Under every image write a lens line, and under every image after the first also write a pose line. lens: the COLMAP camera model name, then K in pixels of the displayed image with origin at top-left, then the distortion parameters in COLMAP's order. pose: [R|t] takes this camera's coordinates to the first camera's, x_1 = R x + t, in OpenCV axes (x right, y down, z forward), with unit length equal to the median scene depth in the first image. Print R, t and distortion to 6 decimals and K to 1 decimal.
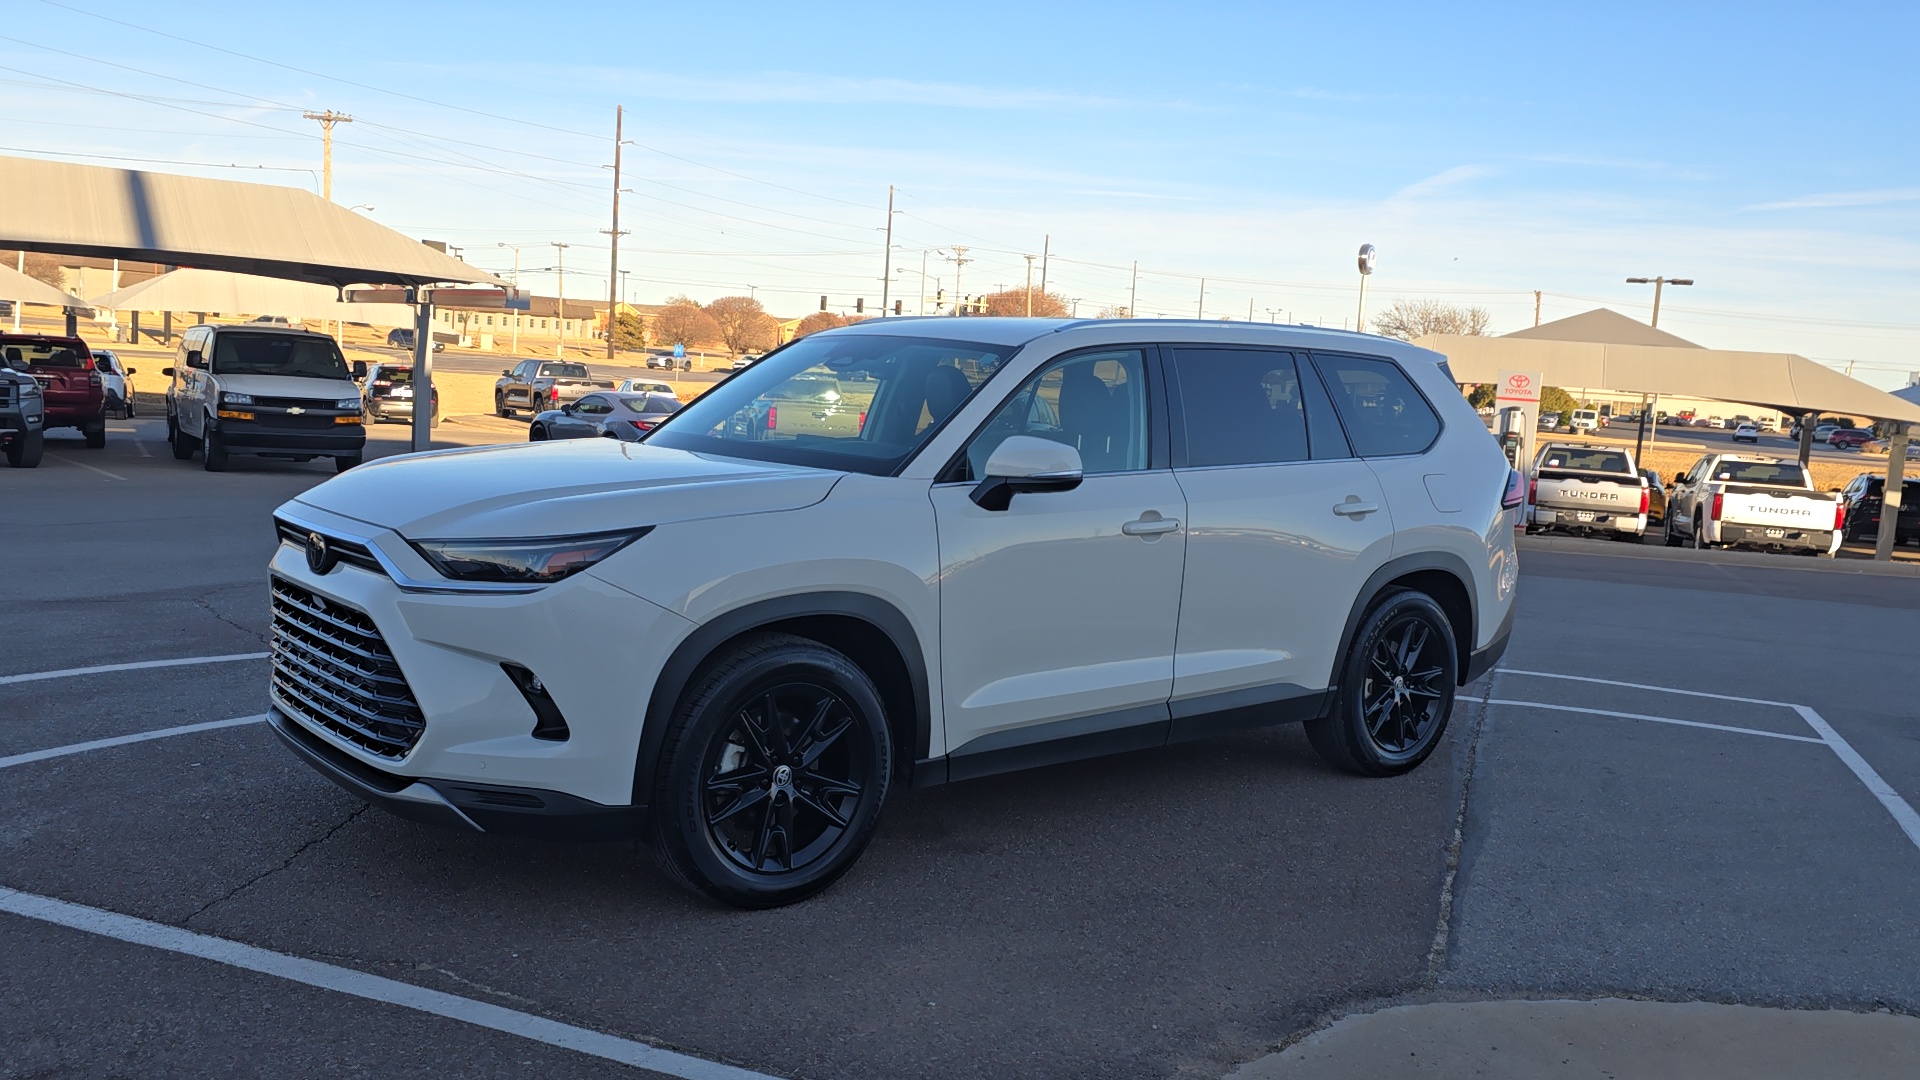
lens RADIAL K [[1593.0, 0, 959.0], [0, 1593.0, 539.3], [0, 0, 1]] dist [0.000727, -0.001512]
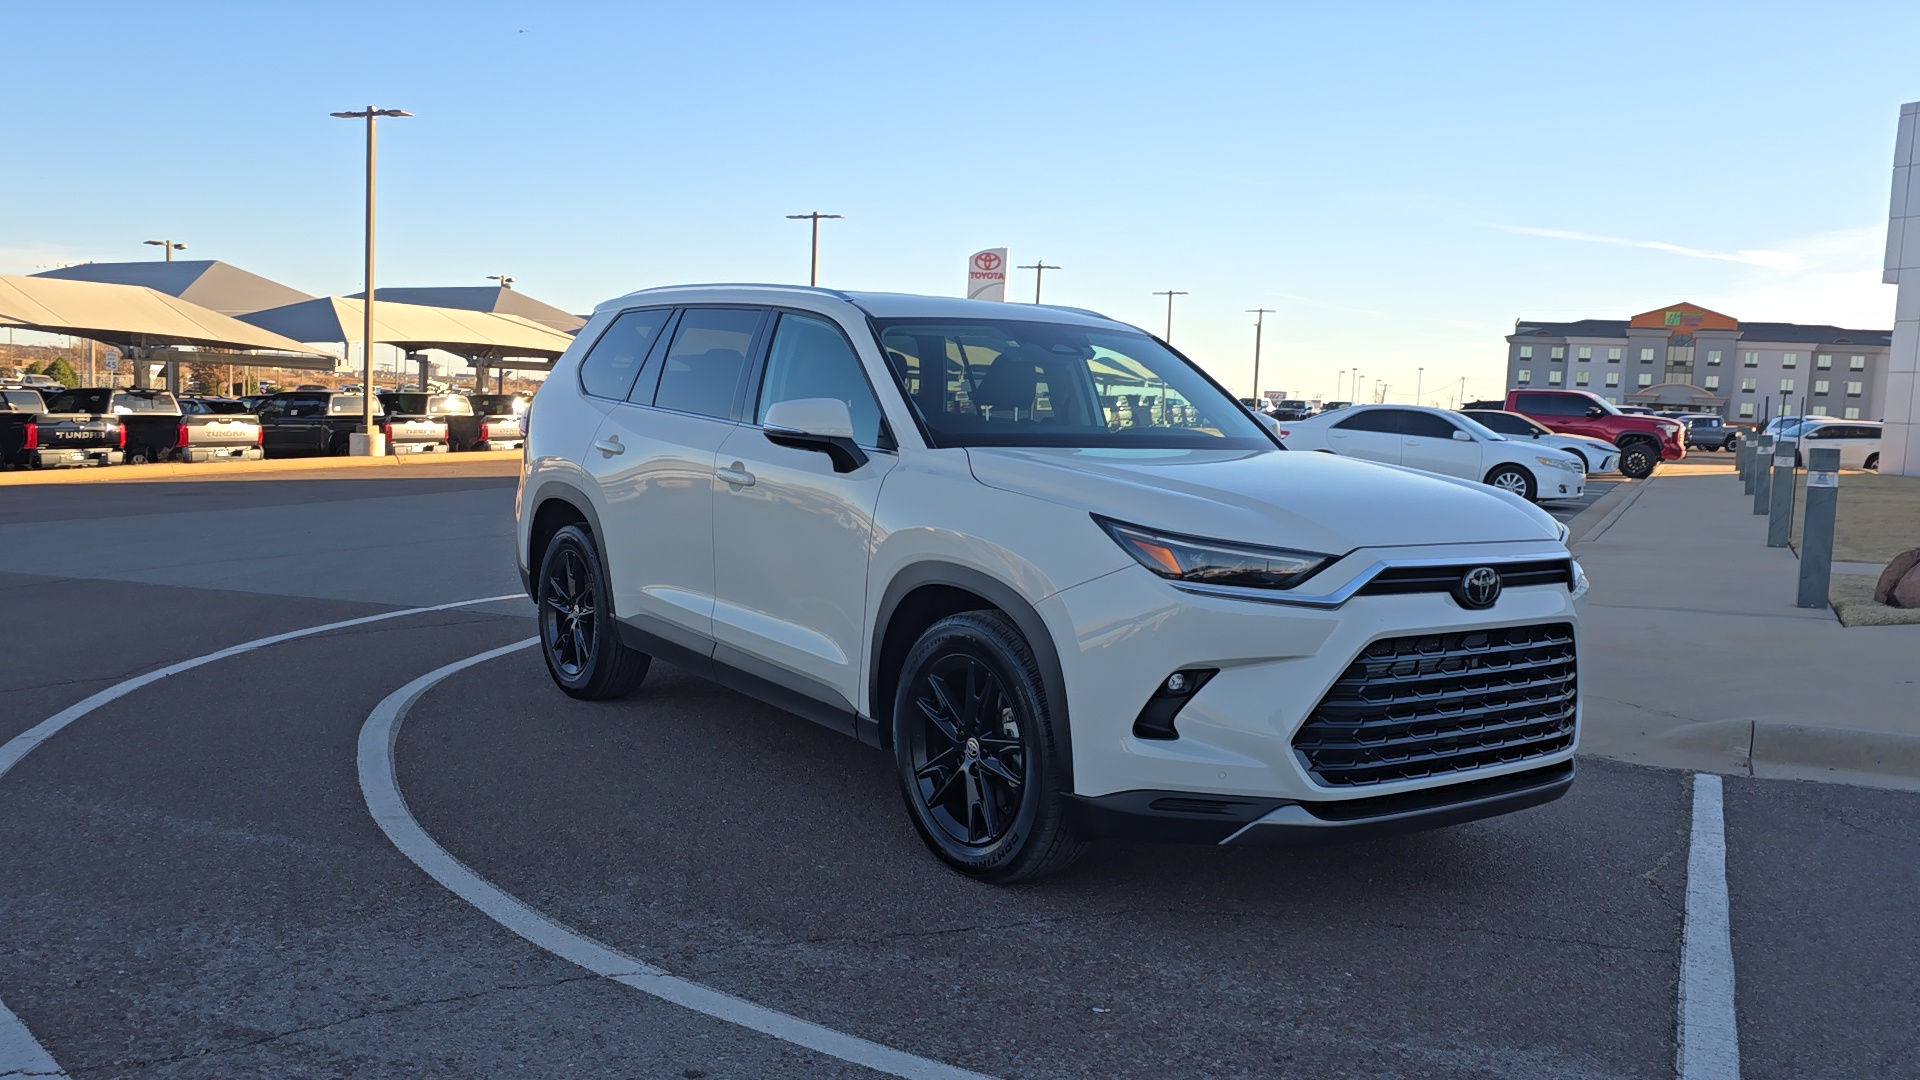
lens RADIAL K [[1593.0, 0, 958.0], [0, 1593.0, 536.1], [0, 0, 1]] dist [0.000727, -0.001512]
pose [[0.078901, -0.144111, 0.986411, -0.226227], [0.070113, 0.987848, 0.138713, -0.028918], [-0.994414, 0.058216, 0.088046, 0.205629]]
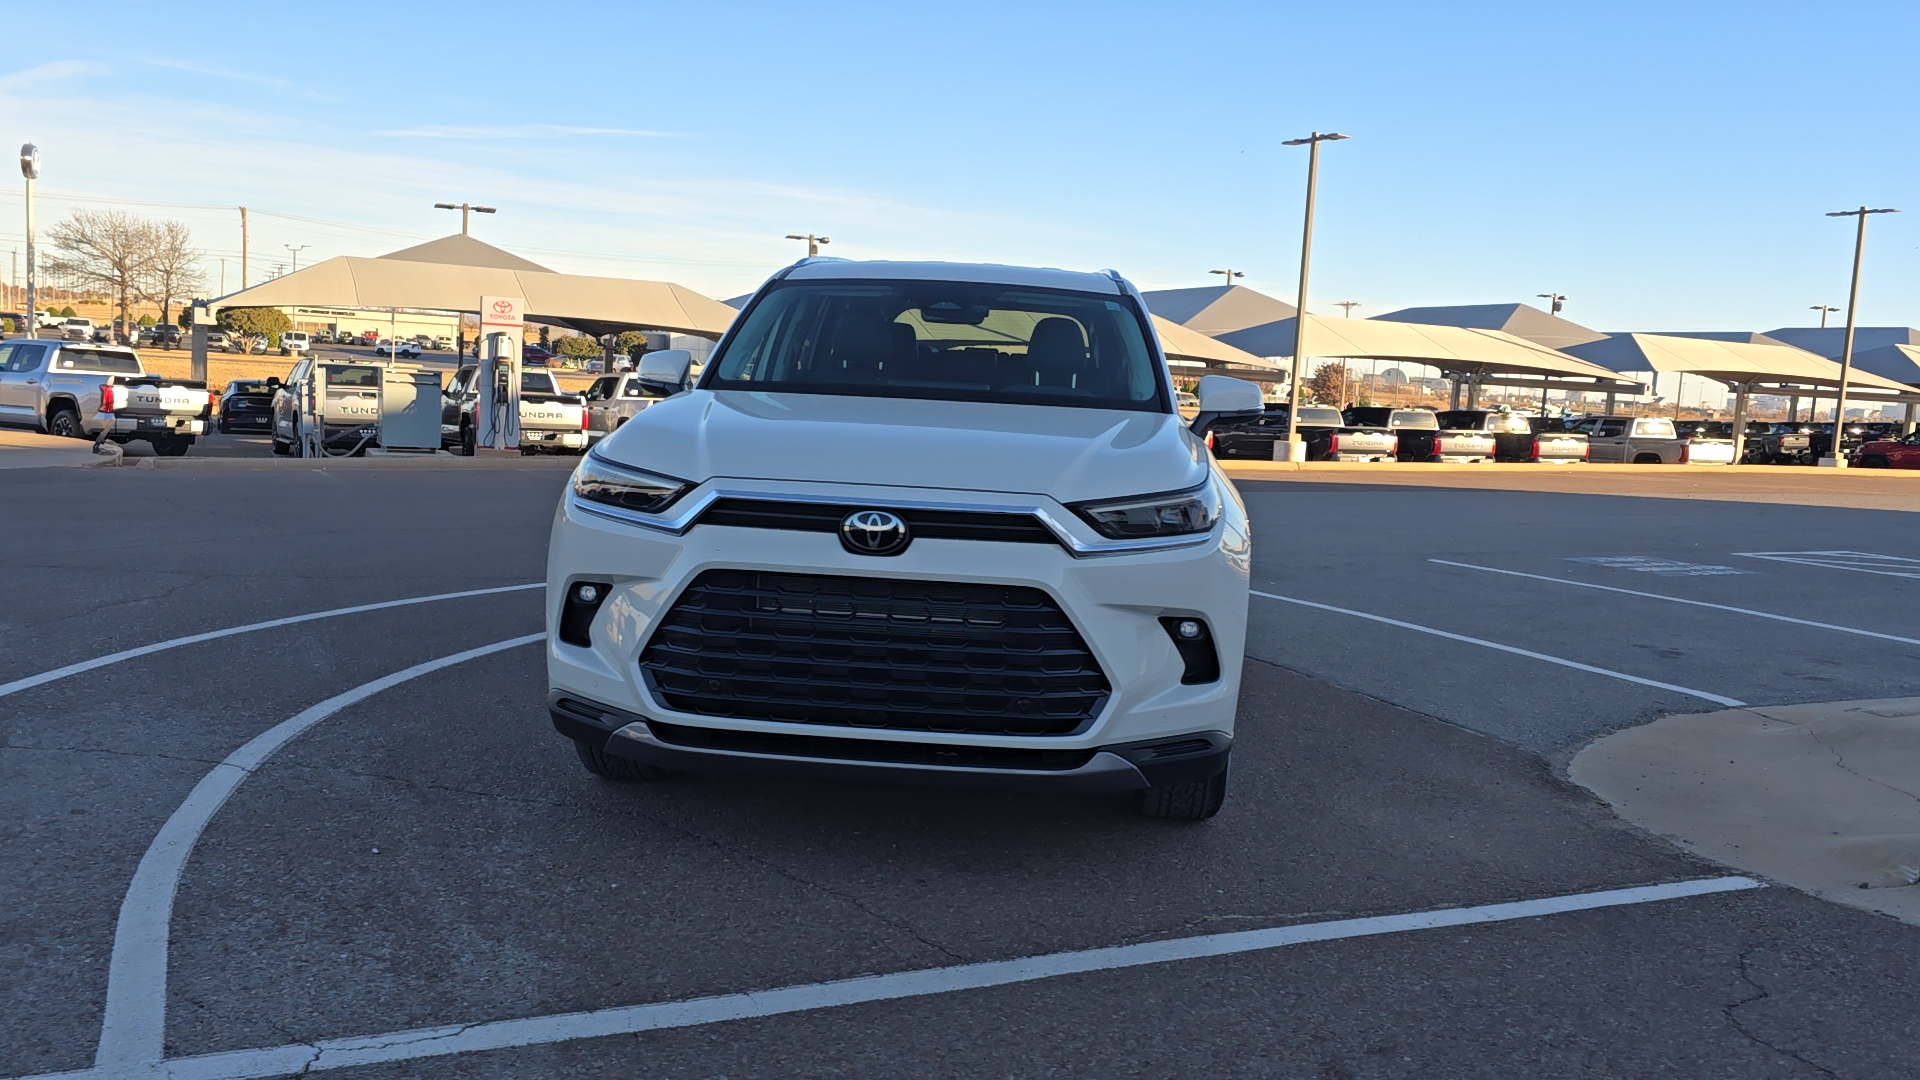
lens RADIAL K [[1593.0, 0, 966.9], [0, 1593.0, 539.5], [0, 0, 1]] dist [0.000727, -0.001512]
pose [[0.694422, -0.100541, 0.712510, -0.166717], [0.064986, 0.994907, 0.077053, -0.008628], [-0.716628, -0.007204, 0.697419, 0.059661]]
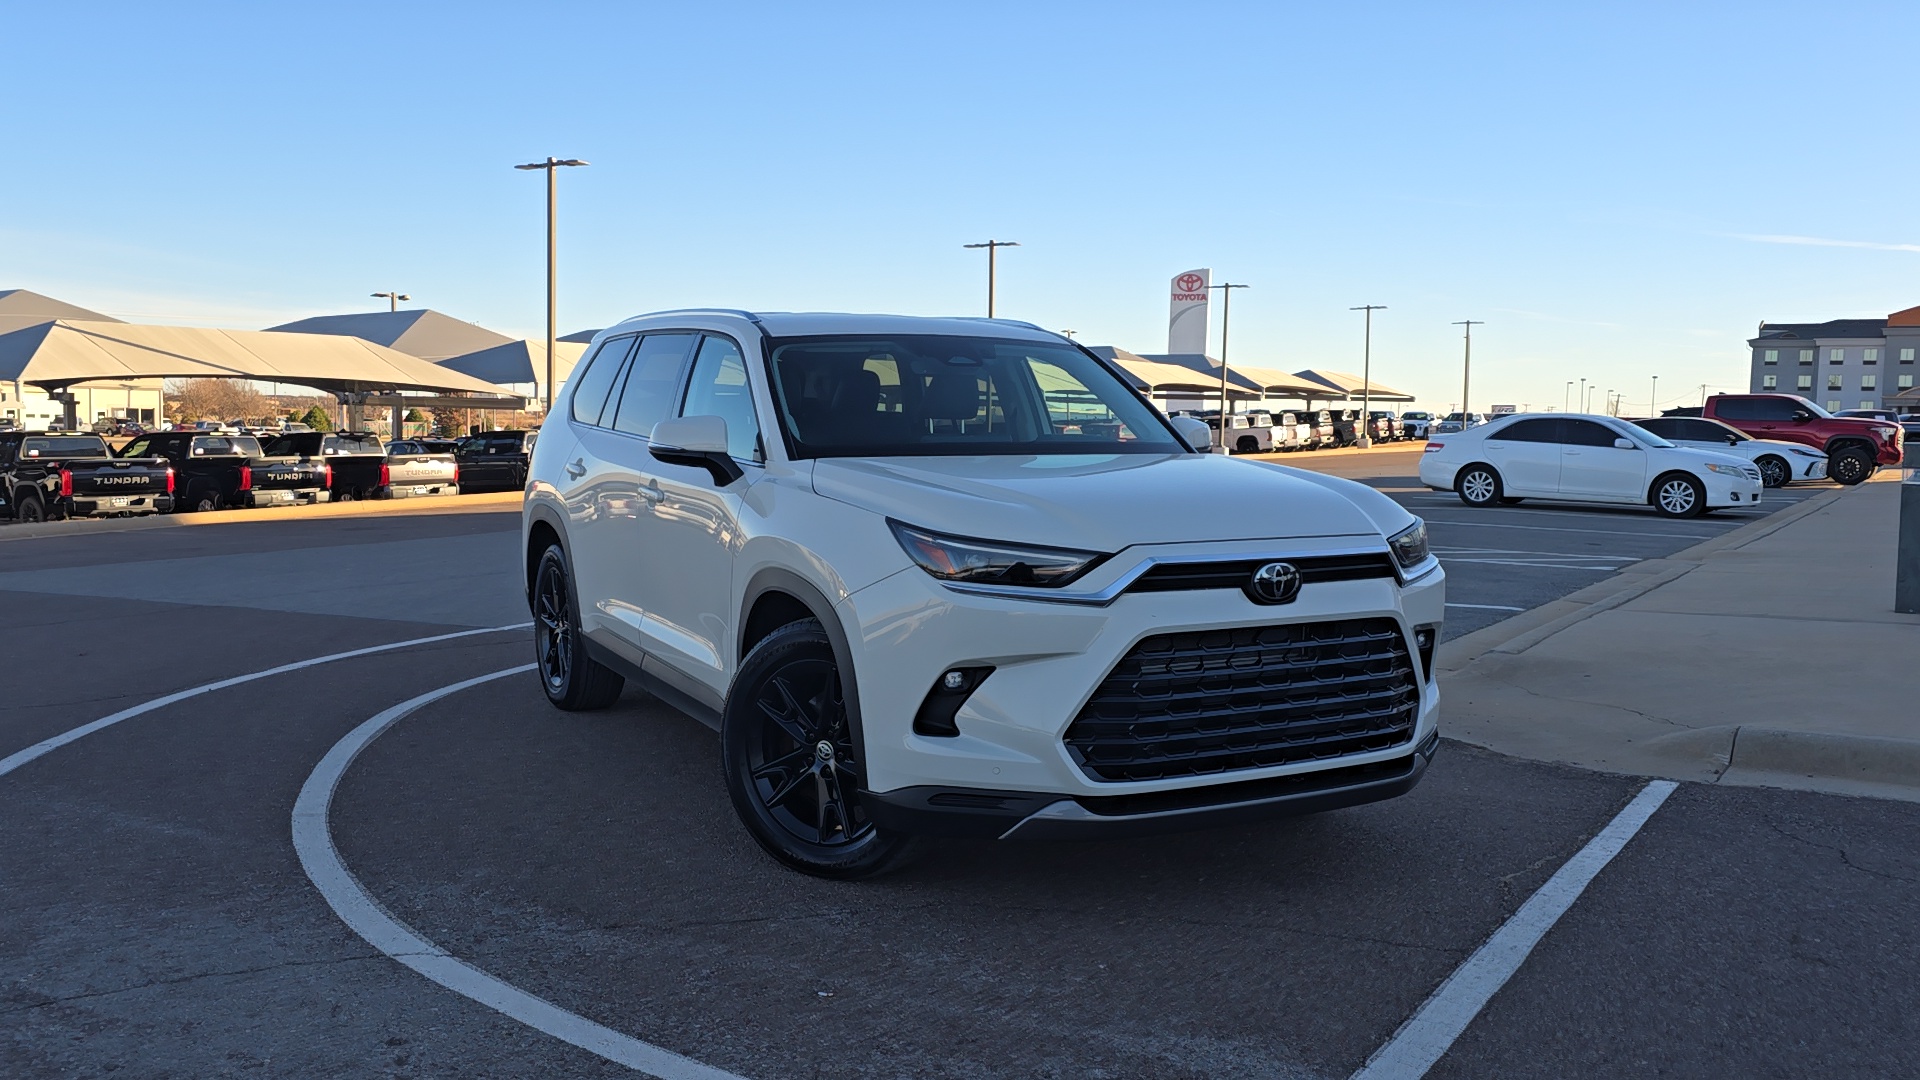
lens RADIAL K [[1593.0, 0, 978.1], [0, 1593.0, 535.8], [0, 0, 1]] dist [0.000727, -0.001512]
pose [[0.200254, -0.130856, 0.970966, -0.225552], [0.103555, 0.988316, 0.111837, -0.023667], [-0.974256, 0.078153, 0.211465, 0.162872]]
